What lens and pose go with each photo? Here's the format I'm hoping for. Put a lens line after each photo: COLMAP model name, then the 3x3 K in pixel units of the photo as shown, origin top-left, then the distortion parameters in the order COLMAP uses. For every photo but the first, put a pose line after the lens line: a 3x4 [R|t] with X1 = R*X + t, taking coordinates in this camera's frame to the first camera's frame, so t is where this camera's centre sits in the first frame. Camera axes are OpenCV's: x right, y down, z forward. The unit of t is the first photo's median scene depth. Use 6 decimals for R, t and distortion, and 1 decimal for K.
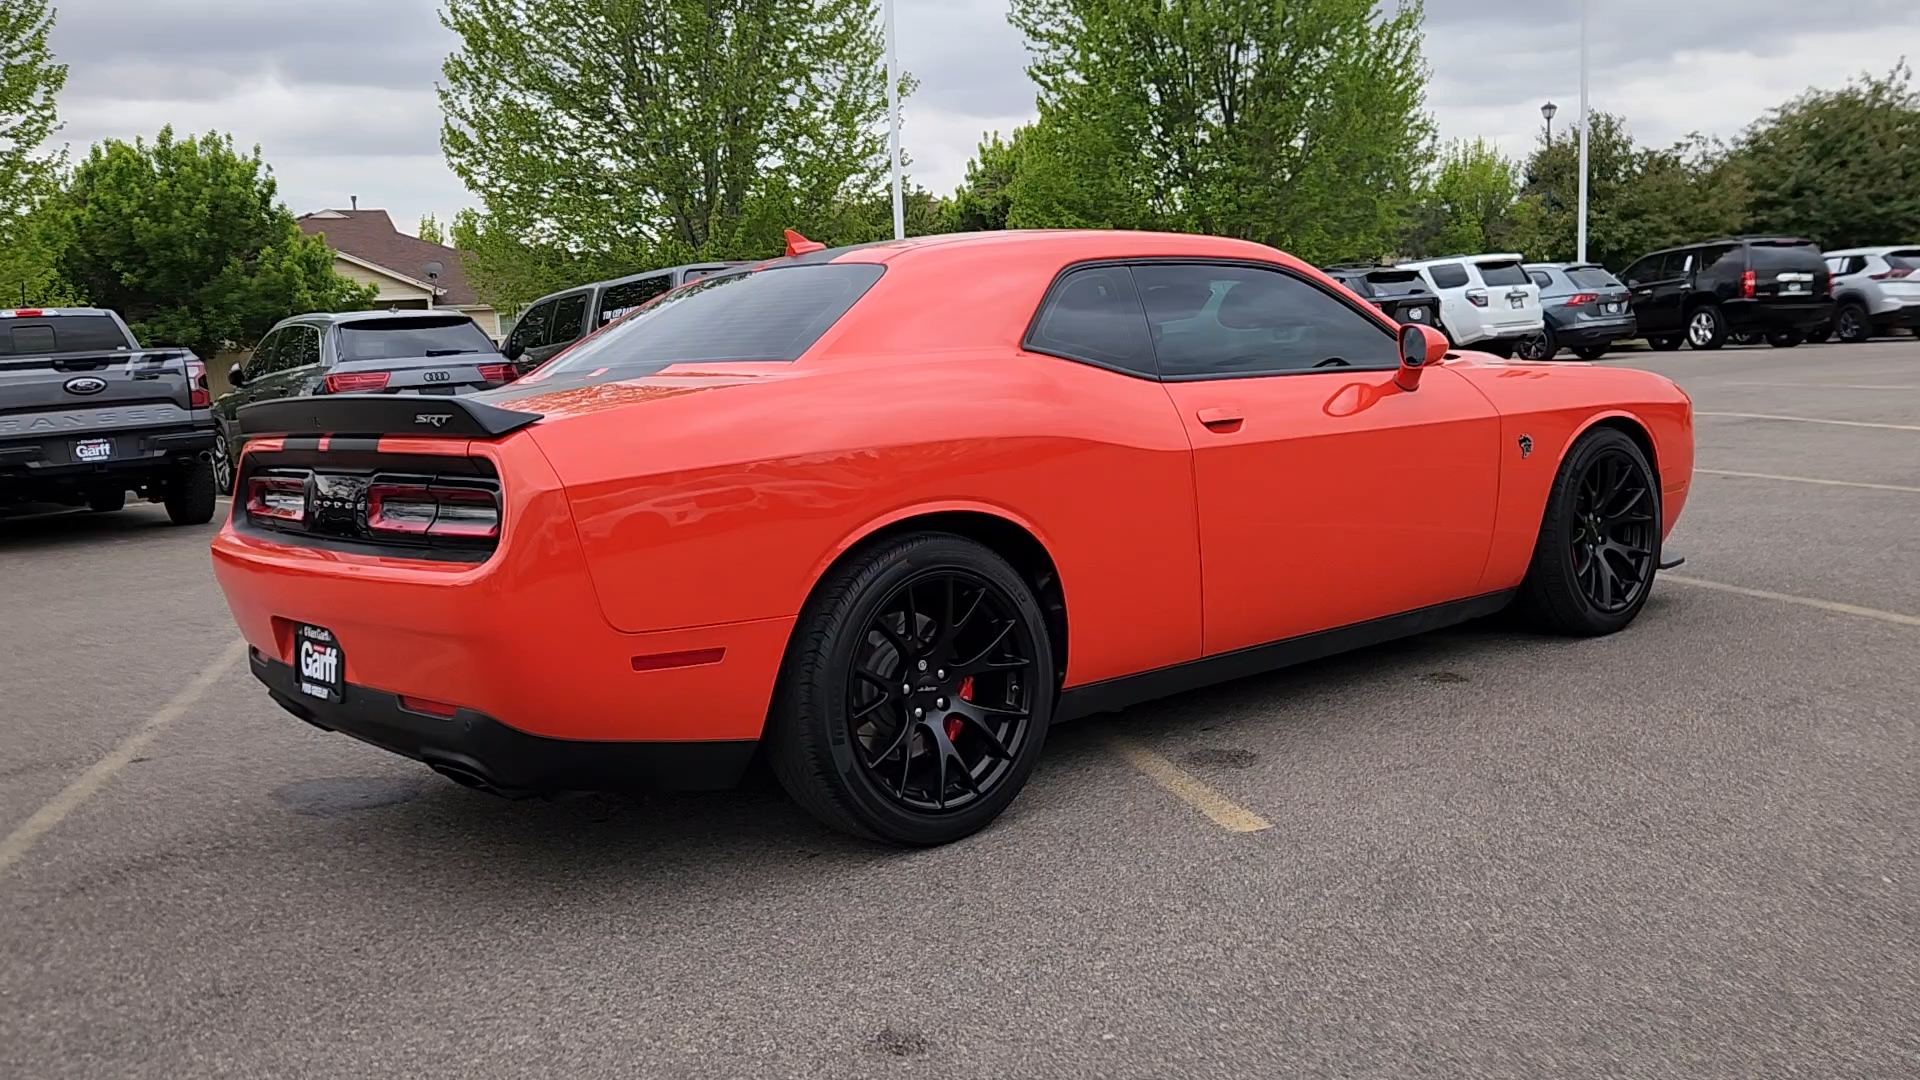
lens RADIAL K [[1628.0, 0, 945.4], [0, 1628.0, 534.4], [0, 0, 1]] dist [0.037453, -0.024204]
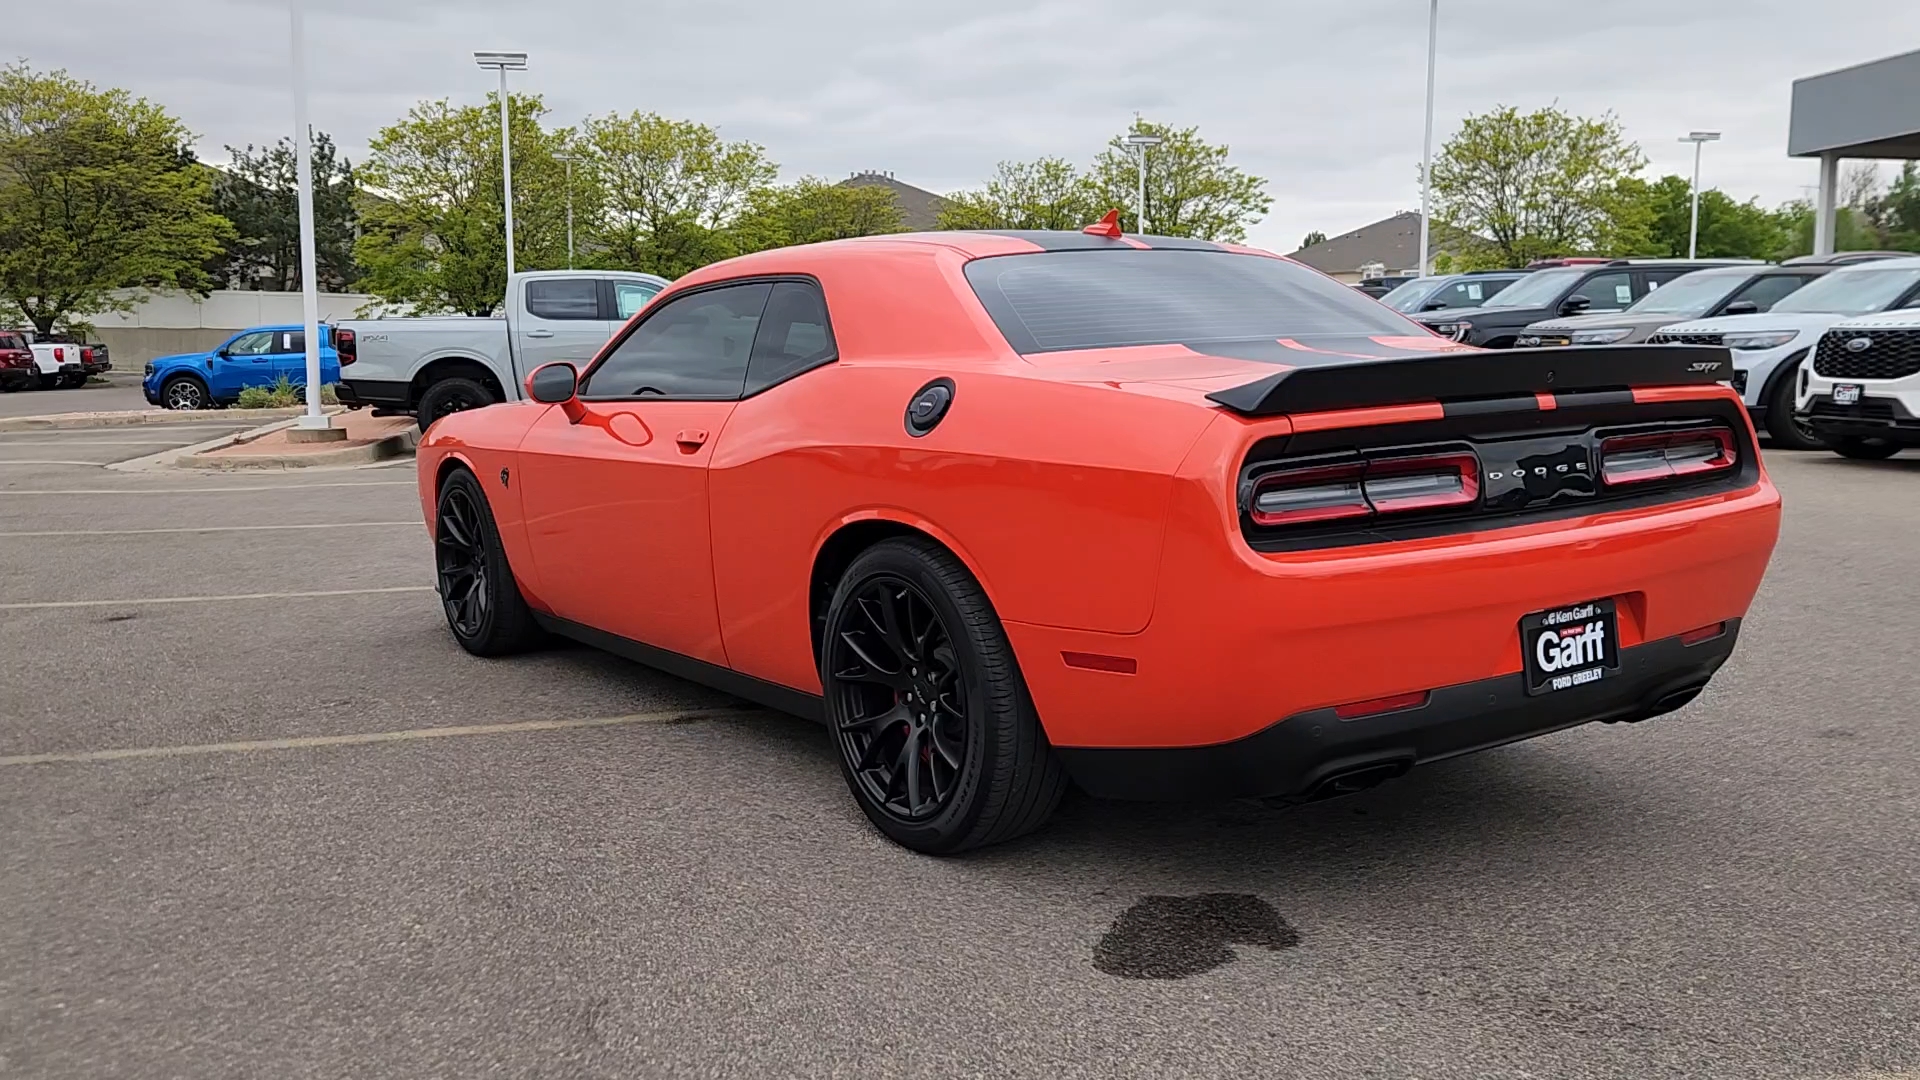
lens RADIAL K [[1628.0, 0, 947.2], [0, 1628.0, 535.9], [0, 0, 1]] dist [0.037453, -0.024204]
pose [[0.089778, -0.063254, 0.993951, -0.192751], [0.128797, 0.990338, 0.051391, -0.010522], [-0.987599, 0.123404, 0.097058, 0.185427]]
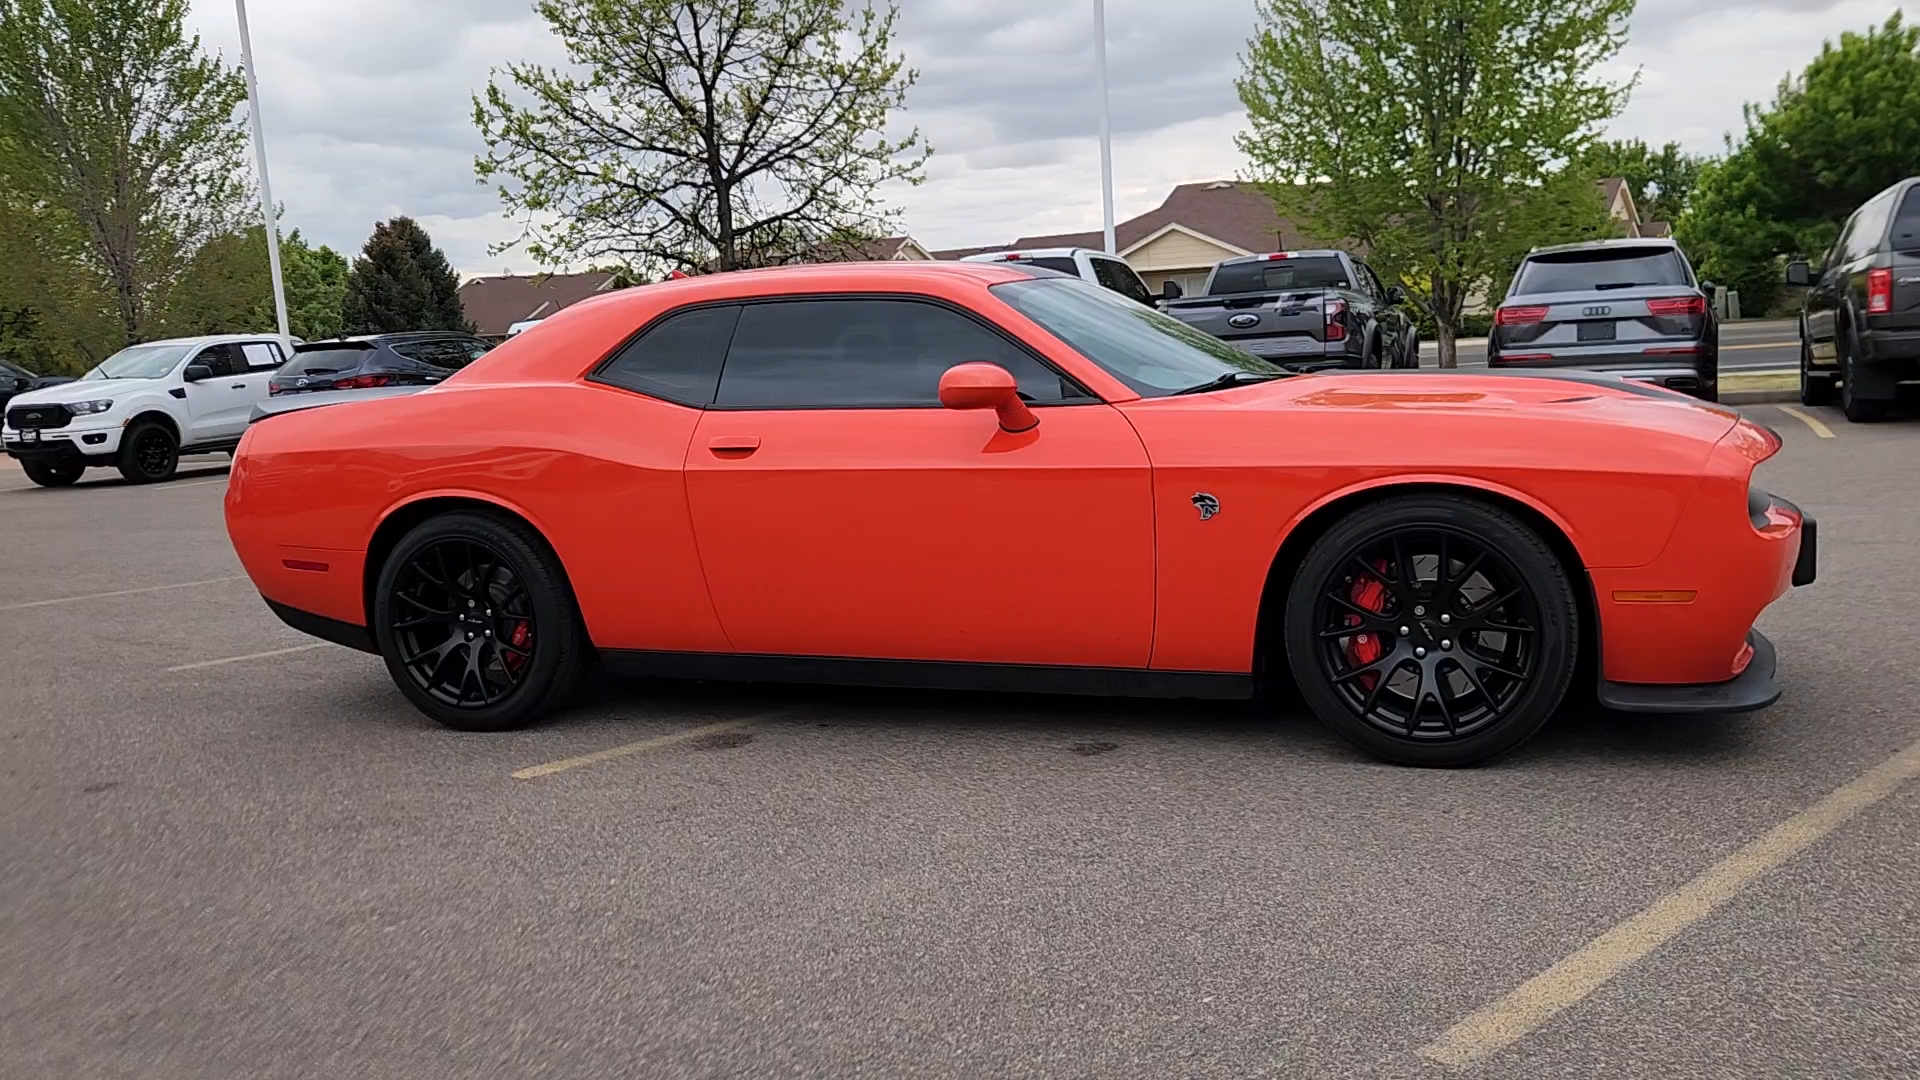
lens RADIAL K [[1628.0, 0, 950.6], [0, 1628.0, 536.5], [0, 0, 1]] dist [0.037453, -0.024204]
pose [[0.496443, 0.138690, -0.856919, 0.208789], [-0.078625, 0.990281, 0.114724, -0.025739], [0.864501, 0.010421, 0.502523, 0.096923]]
